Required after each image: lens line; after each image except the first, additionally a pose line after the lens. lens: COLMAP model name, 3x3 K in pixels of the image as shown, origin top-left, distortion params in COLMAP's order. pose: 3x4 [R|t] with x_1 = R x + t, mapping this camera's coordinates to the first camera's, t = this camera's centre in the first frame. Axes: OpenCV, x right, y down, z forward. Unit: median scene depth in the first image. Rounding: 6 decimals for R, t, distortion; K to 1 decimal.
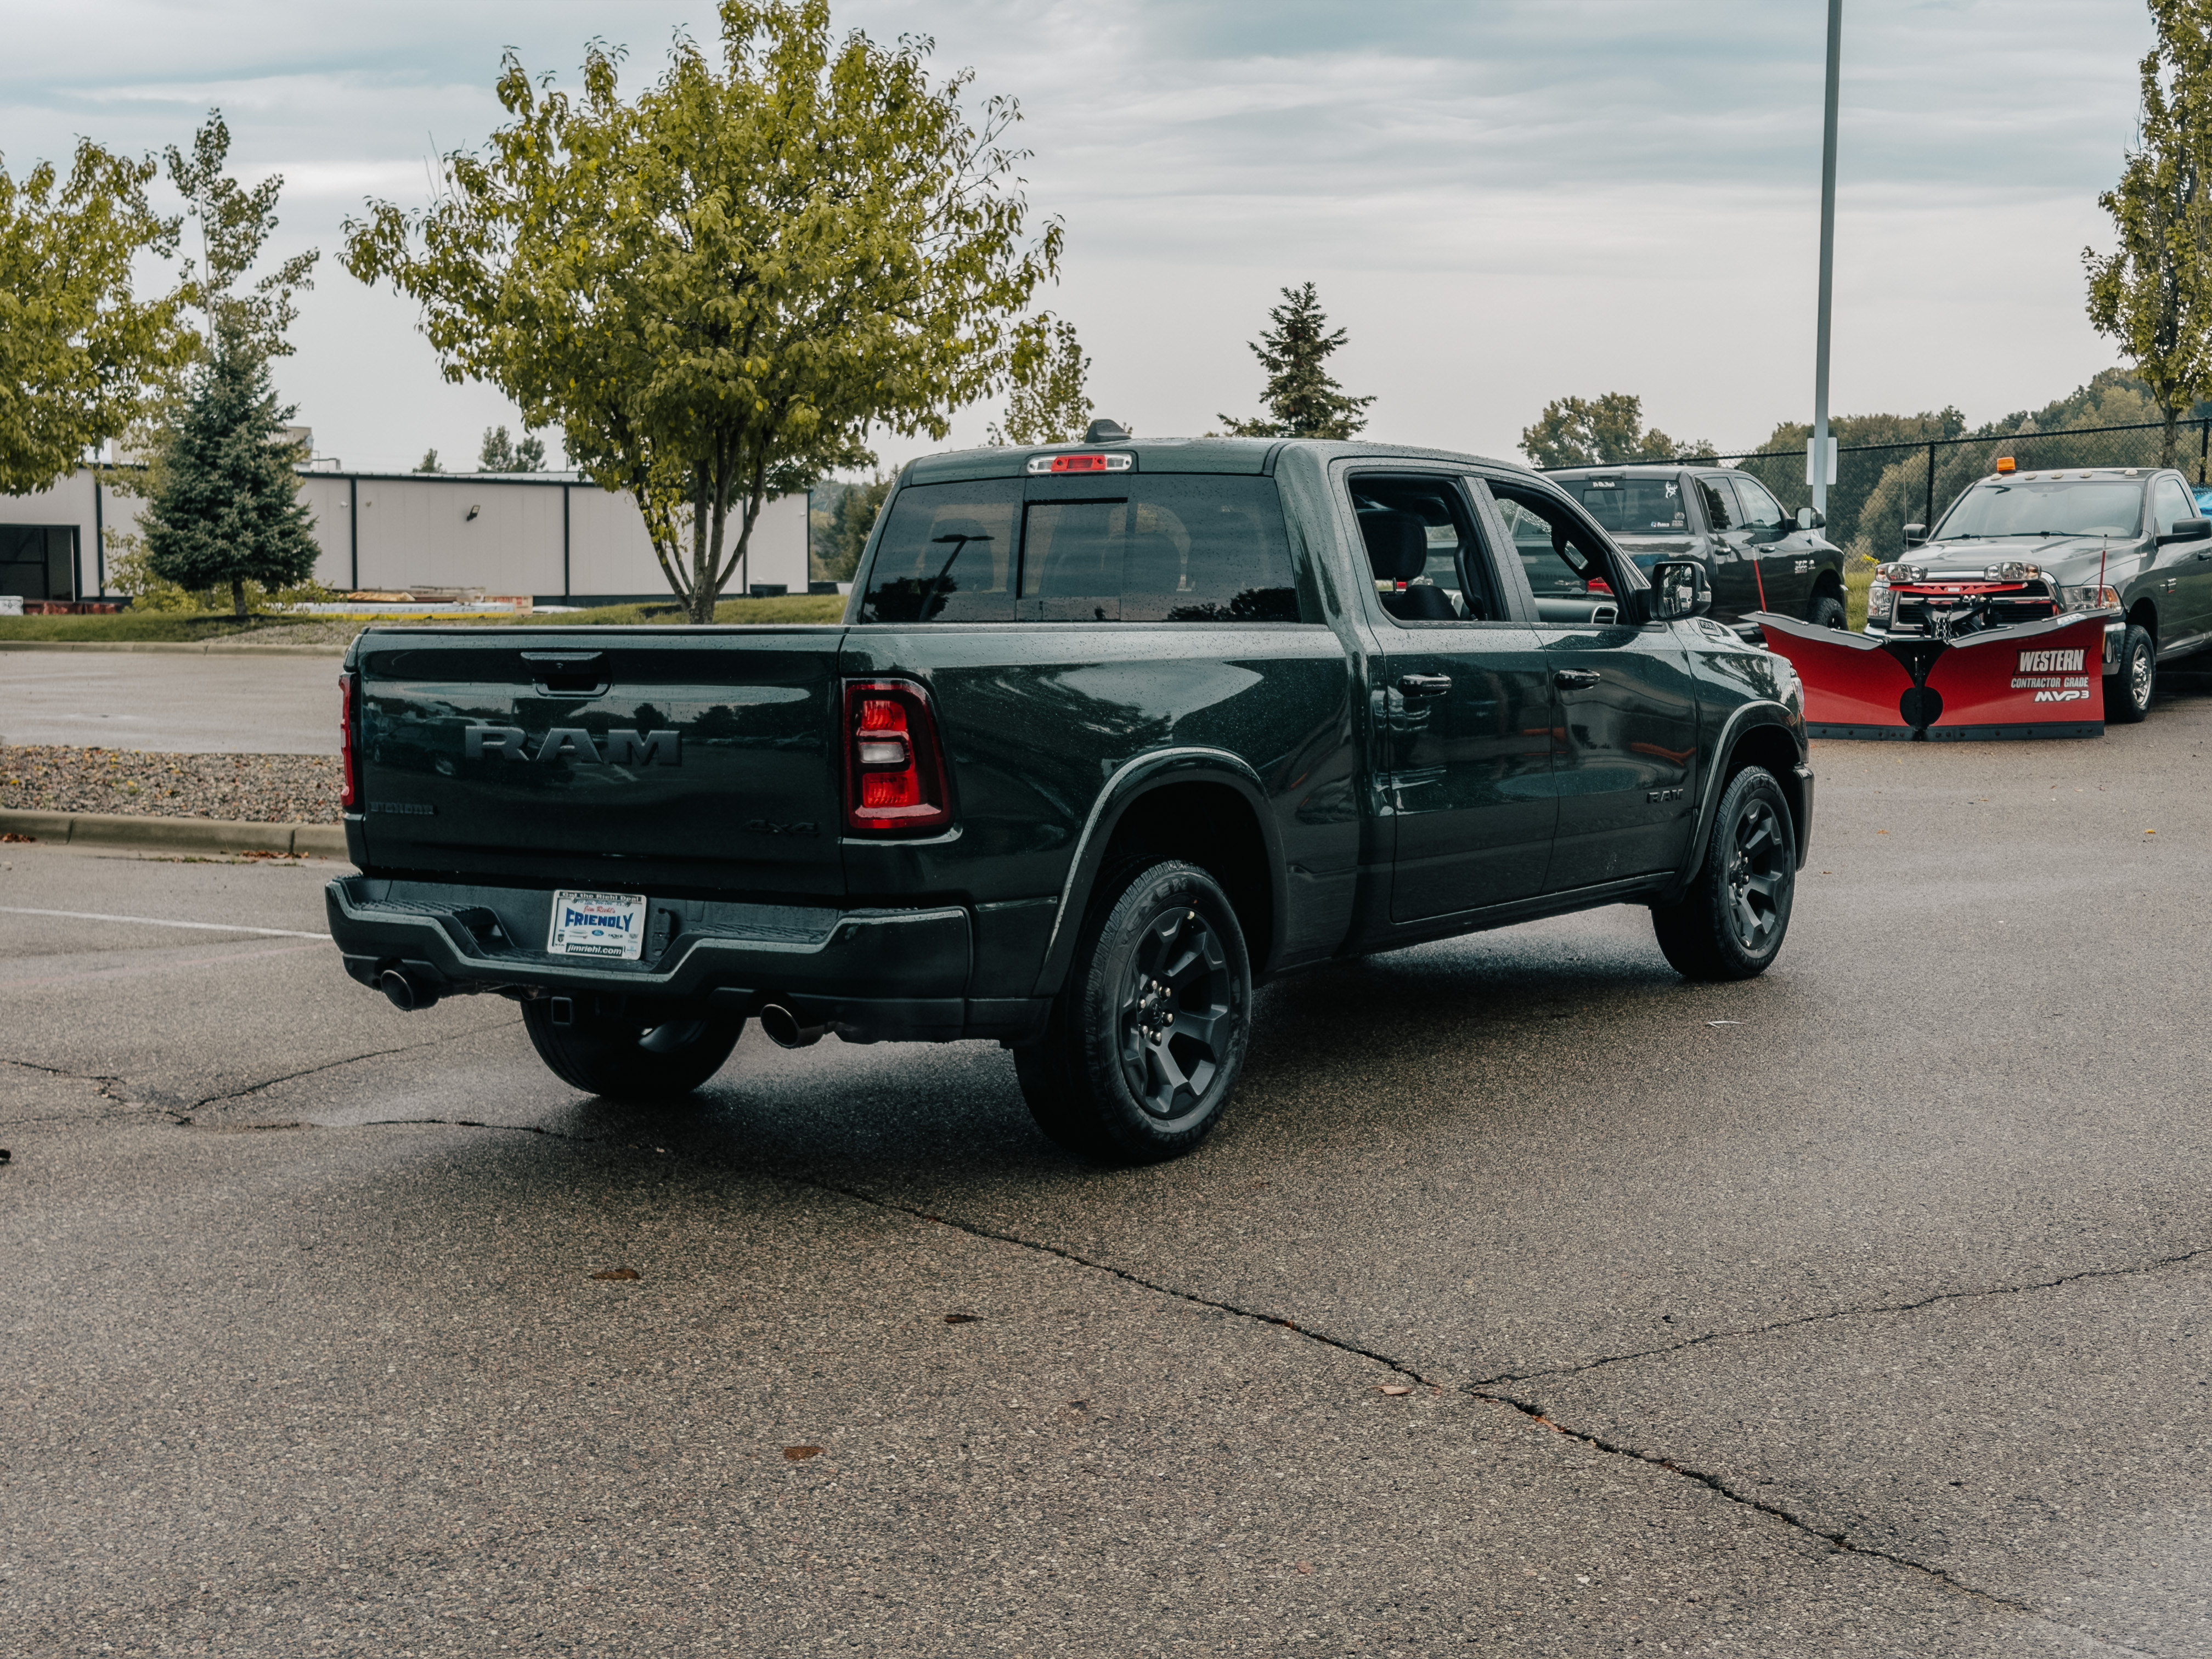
lens RADIAL K [[3131.6, 0, 1105.6], [0, 3131.6, 828.0], [0, 0, 1]] dist [0.103138, 0.000000]
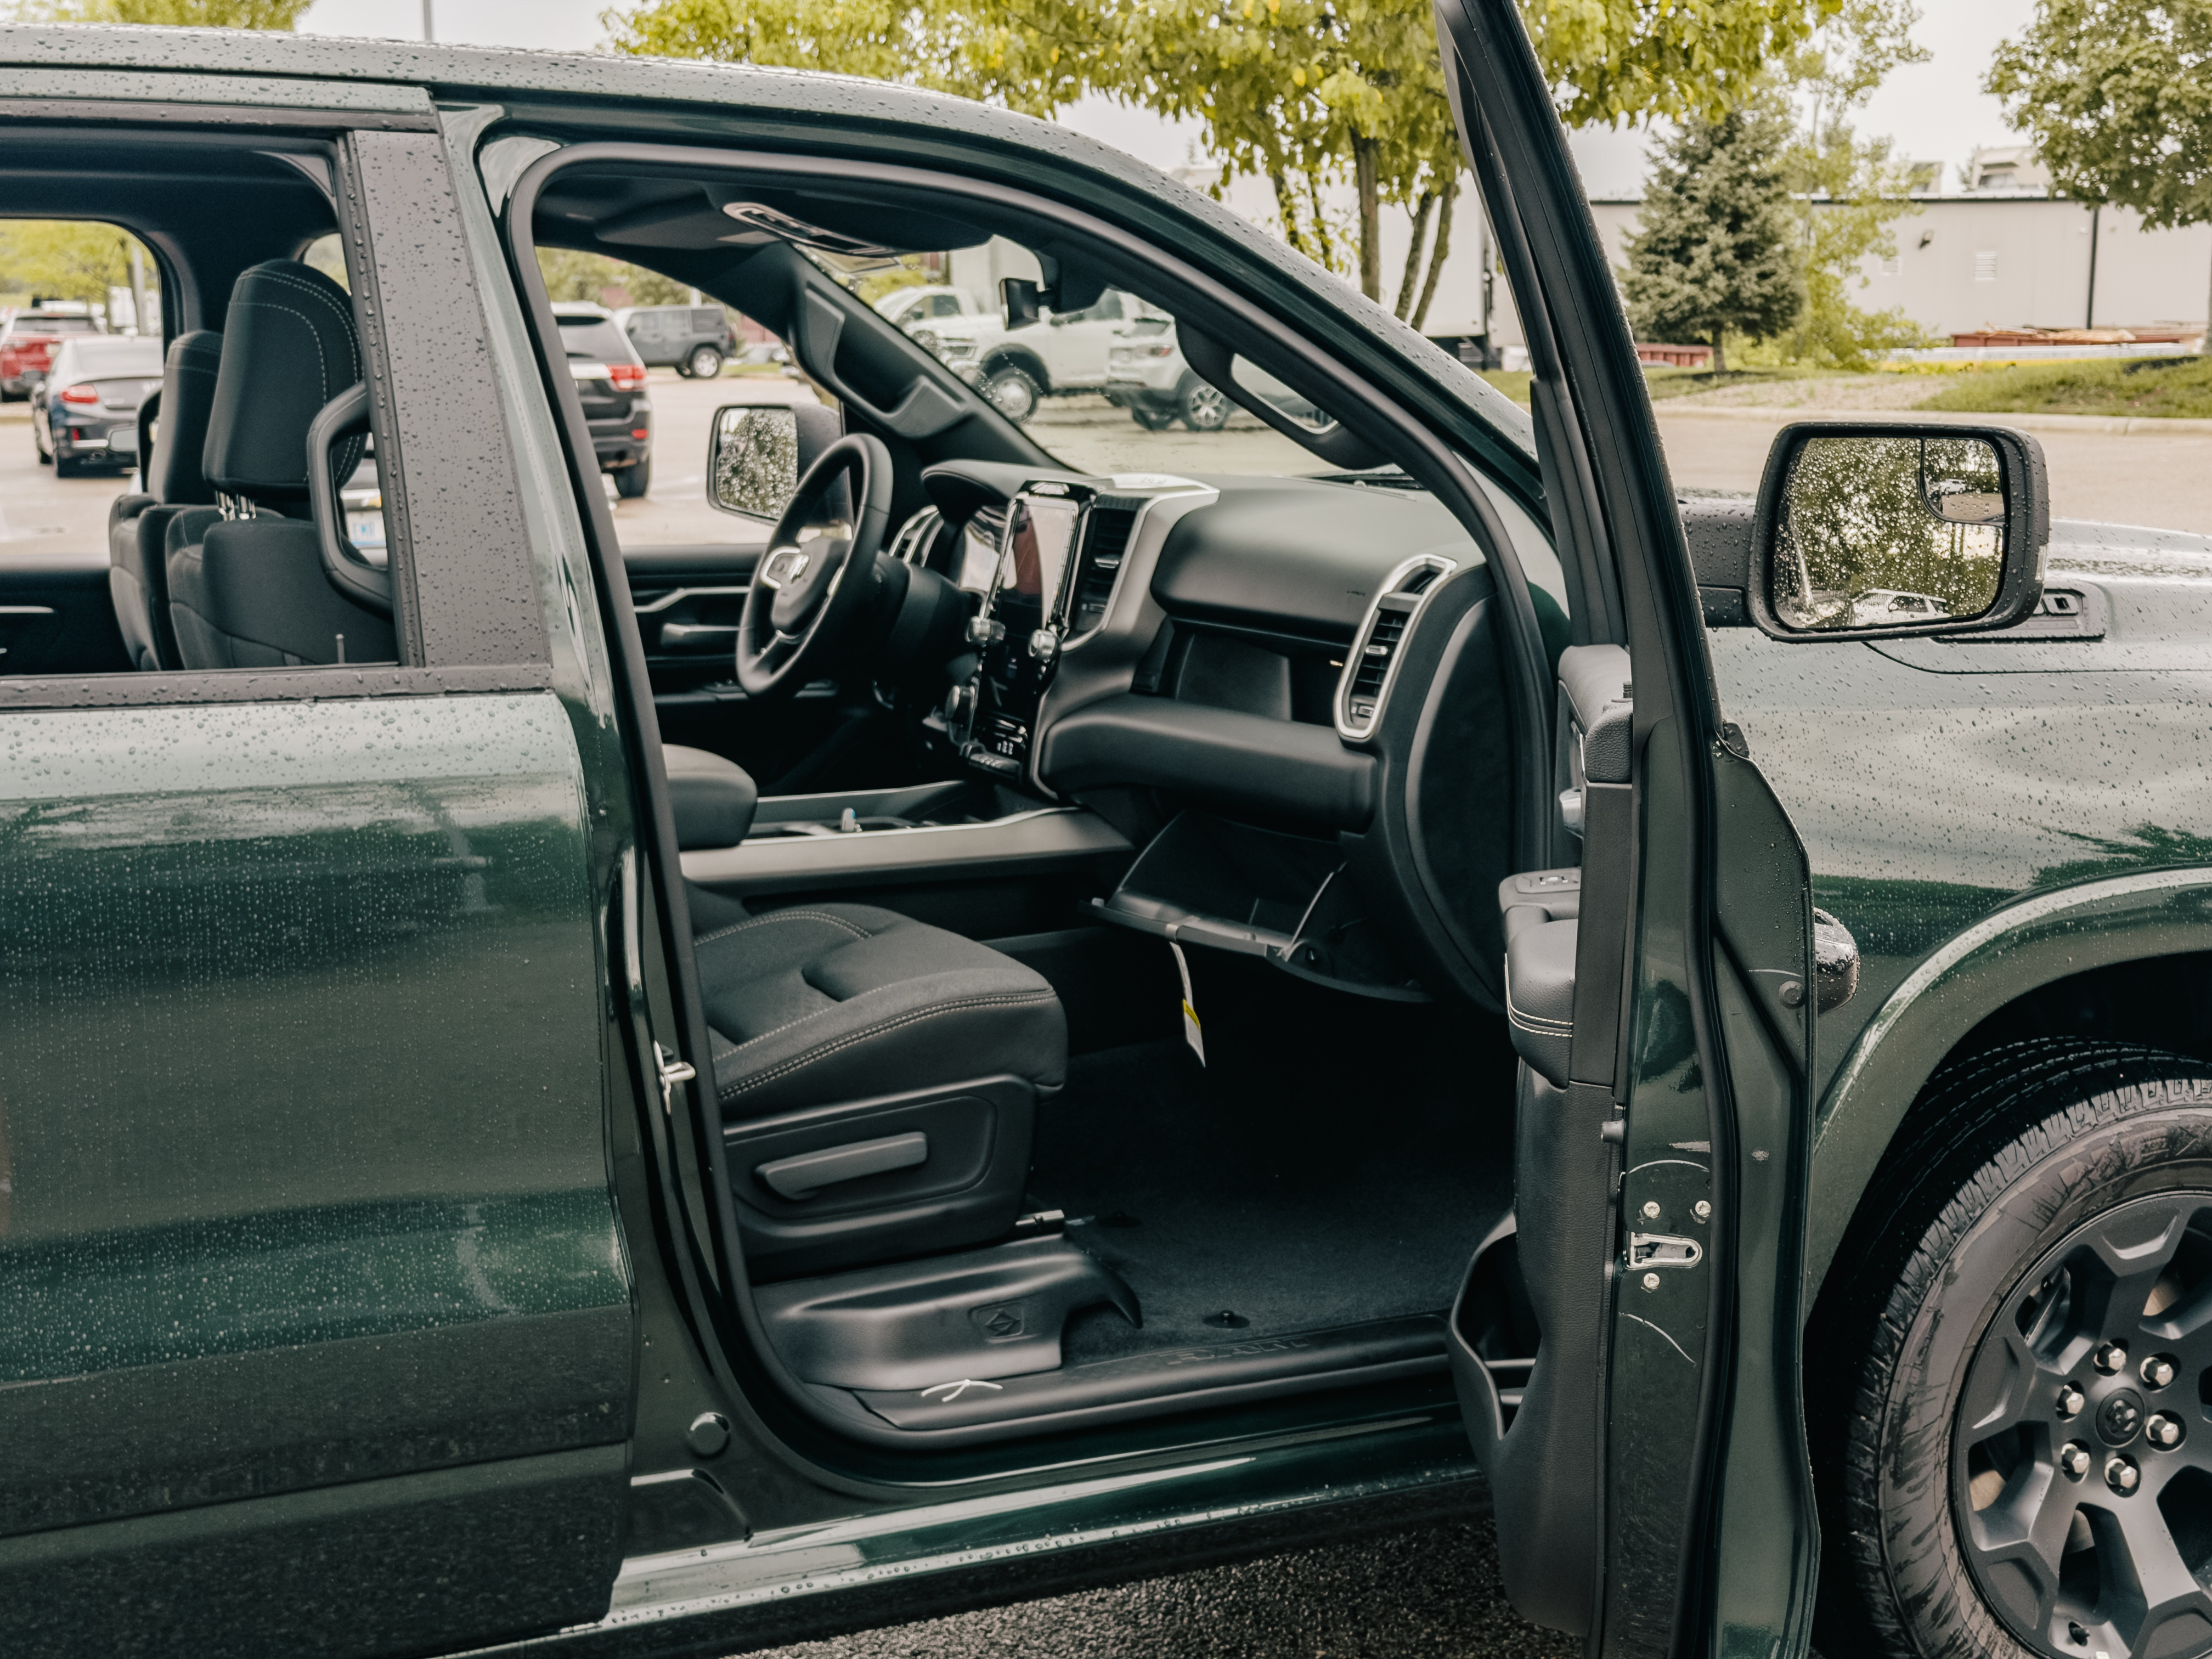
lens RADIAL K [[3131.6, 0, 1106.8], [0, 3131.6, 833.6], [0, 0, 1]] dist [0.103138, 0.000000]
pose [[0.862734, 0.069043, -0.500922, 0.028831], [-0.027171, 0.995533, 0.090420, -0.014495], [0.504927, -0.064398, 0.860756, 0.156812]]
